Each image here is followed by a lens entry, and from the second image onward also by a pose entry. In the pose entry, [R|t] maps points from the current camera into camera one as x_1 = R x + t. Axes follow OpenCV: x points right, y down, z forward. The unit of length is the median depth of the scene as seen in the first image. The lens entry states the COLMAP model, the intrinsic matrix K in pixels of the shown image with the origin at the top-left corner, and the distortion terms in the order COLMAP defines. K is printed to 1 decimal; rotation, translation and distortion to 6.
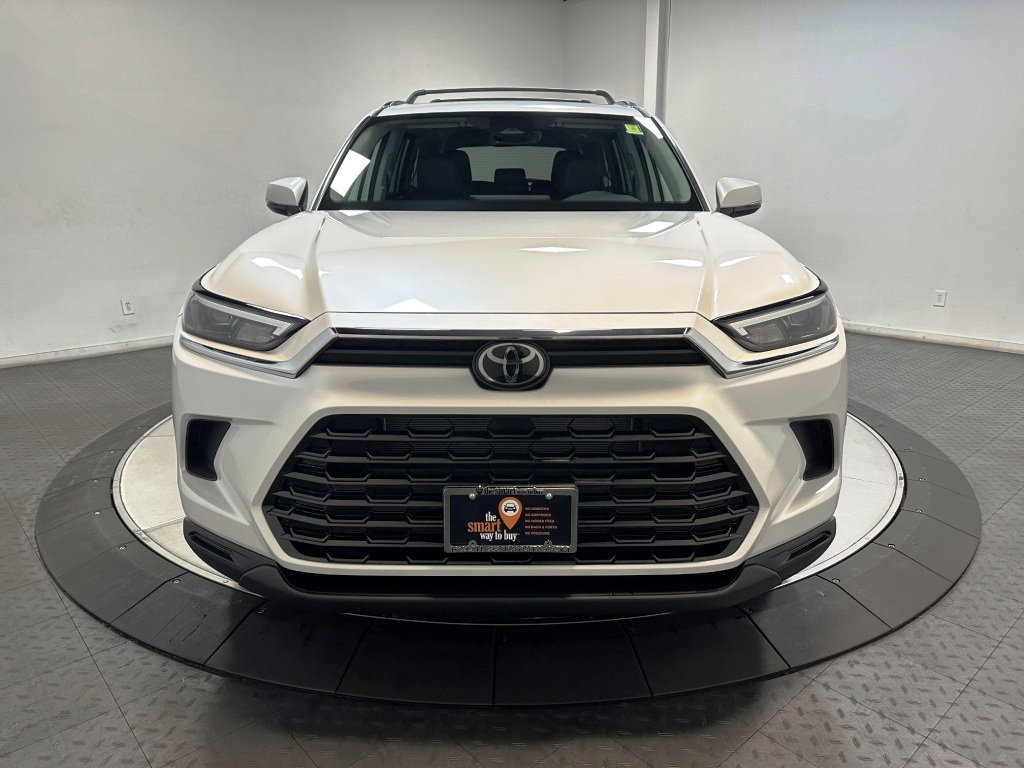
lens RADIAL K [[717.6, 0, 518.8], [0, 717.6, 381.2], [0, 0, 1]] dist [0.105607, -0.131802]
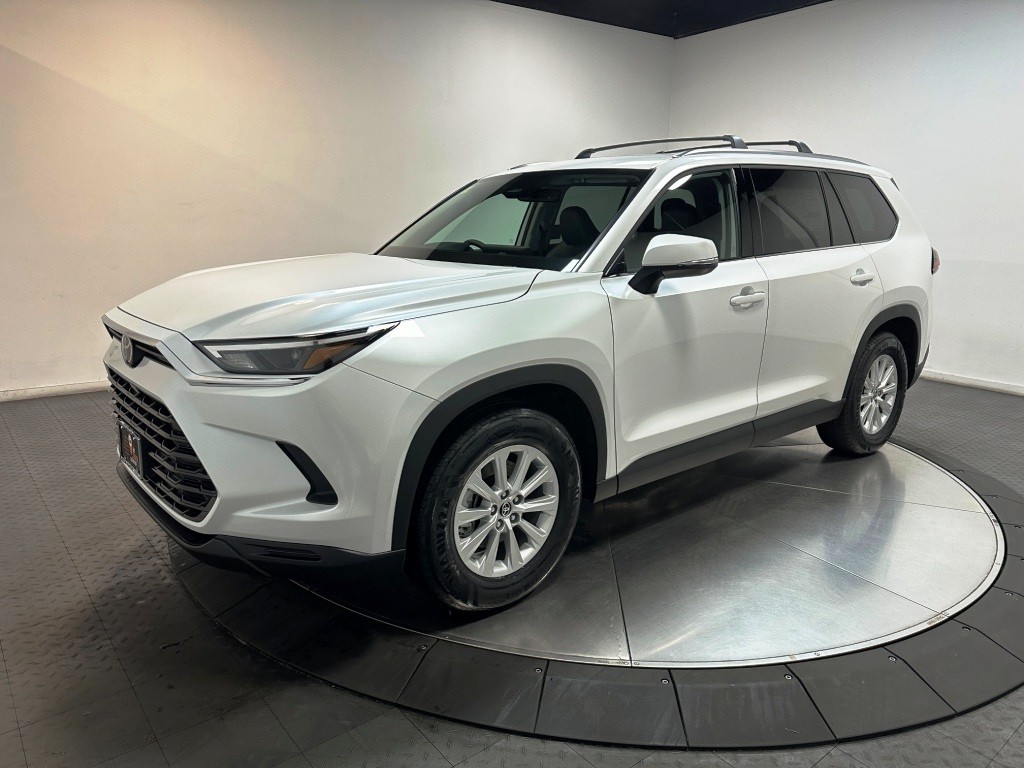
lens RADIAL K [[717.6, 0, 518.8], [0, 717.6, 381.2], [0, 0, 1]] dist [0.105607, -0.131802]
pose [[0.639207, 0.172774, -0.749376, 1.649389], [-0.206414, 0.977225, 0.049238, -0.198586], [0.740816, 0.123209, 0.660312, 0.539690]]
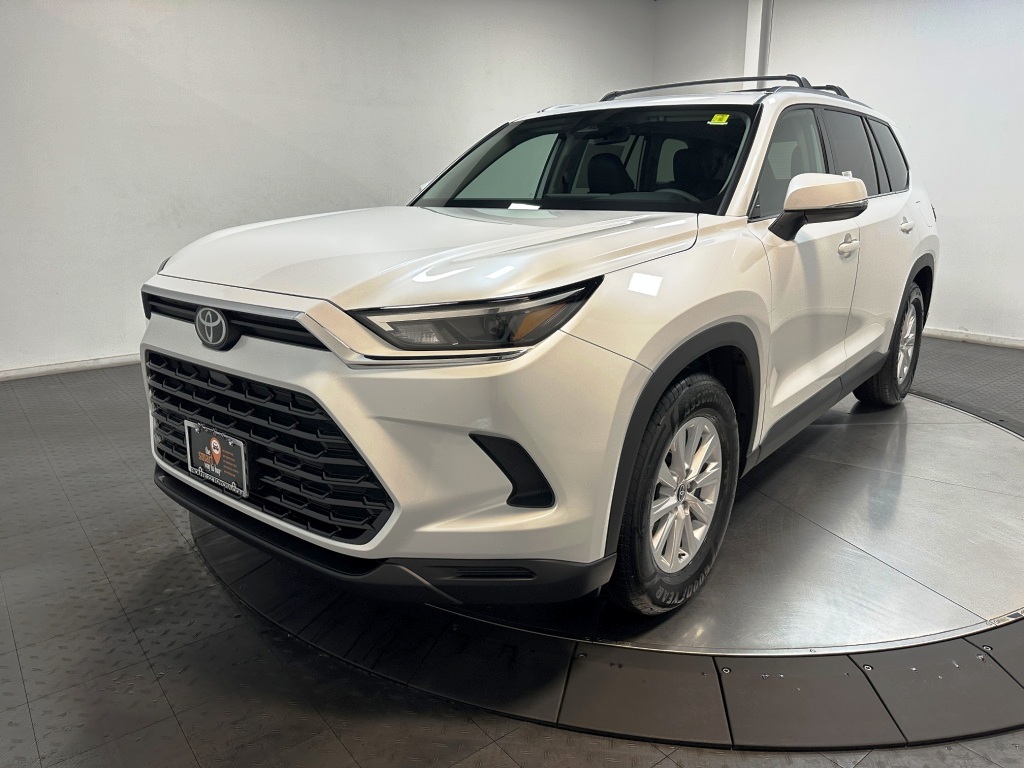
lens RADIAL K [[717.6, 0, 518.8], [0, 717.6, 381.2], [0, 0, 1]] dist [0.105607, -0.131802]
pose [[0.783391, 0.160729, -0.600387, 1.062770], [-0.163091, 0.985294, 0.050969, -0.074629], [0.599750, 0.057989, 0.798083, 0.315400]]
